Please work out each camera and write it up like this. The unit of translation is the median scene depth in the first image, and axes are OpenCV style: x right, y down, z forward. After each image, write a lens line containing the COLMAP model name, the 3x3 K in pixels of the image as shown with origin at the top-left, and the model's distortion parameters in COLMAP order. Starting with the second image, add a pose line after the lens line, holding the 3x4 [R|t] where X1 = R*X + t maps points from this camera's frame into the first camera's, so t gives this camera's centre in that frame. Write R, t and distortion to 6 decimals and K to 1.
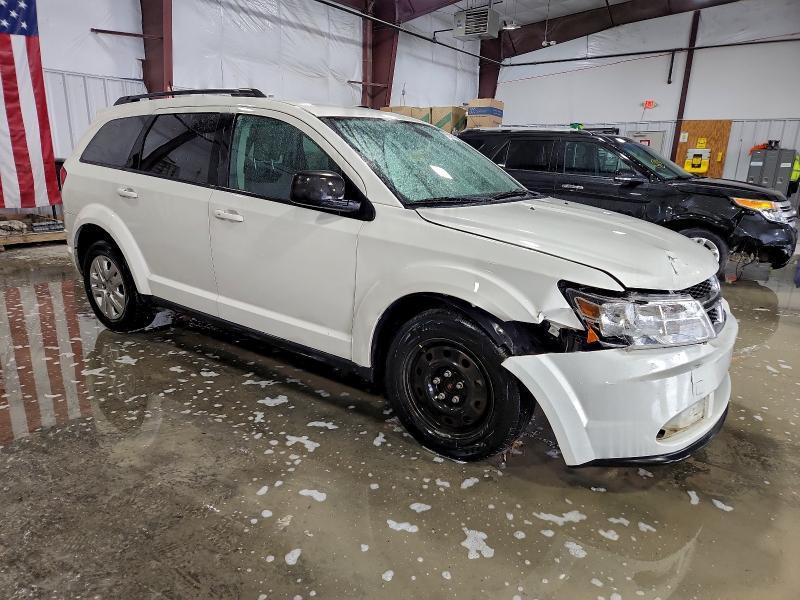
lens RADIAL K [[492.6, 0, 400.5], [0, 492.6, 299.4], [0, 0, 1]] dist [-0.002845, -0.002351]
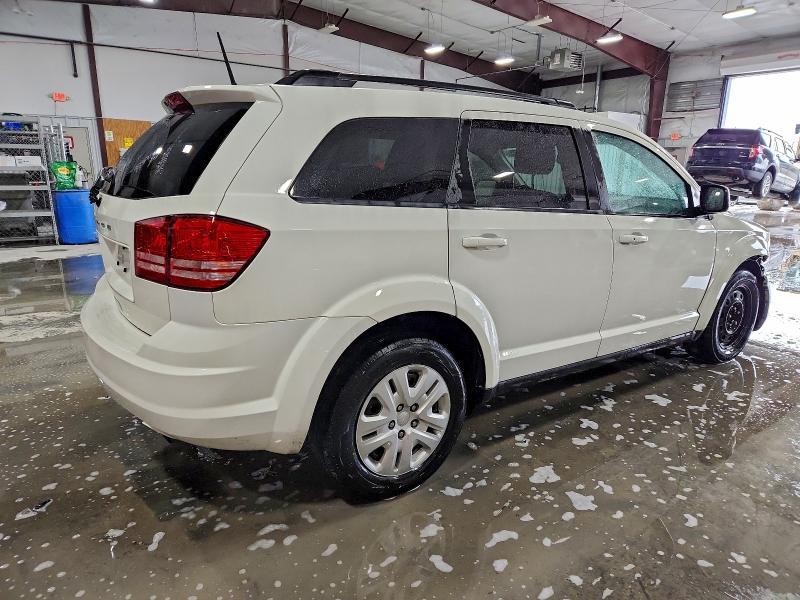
lens RADIAL K [[492.6, 0, 400.4], [0, 492.6, 299.9], [0, 0, 1]] dist [-0.002845, -0.002351]
pose [[0.383774, -0.247667, 0.889595, -0.159860], [0.243778, 0.956359, 0.161088, -0.035134], [-0.890668, 0.155042, 0.427402, 0.121169]]
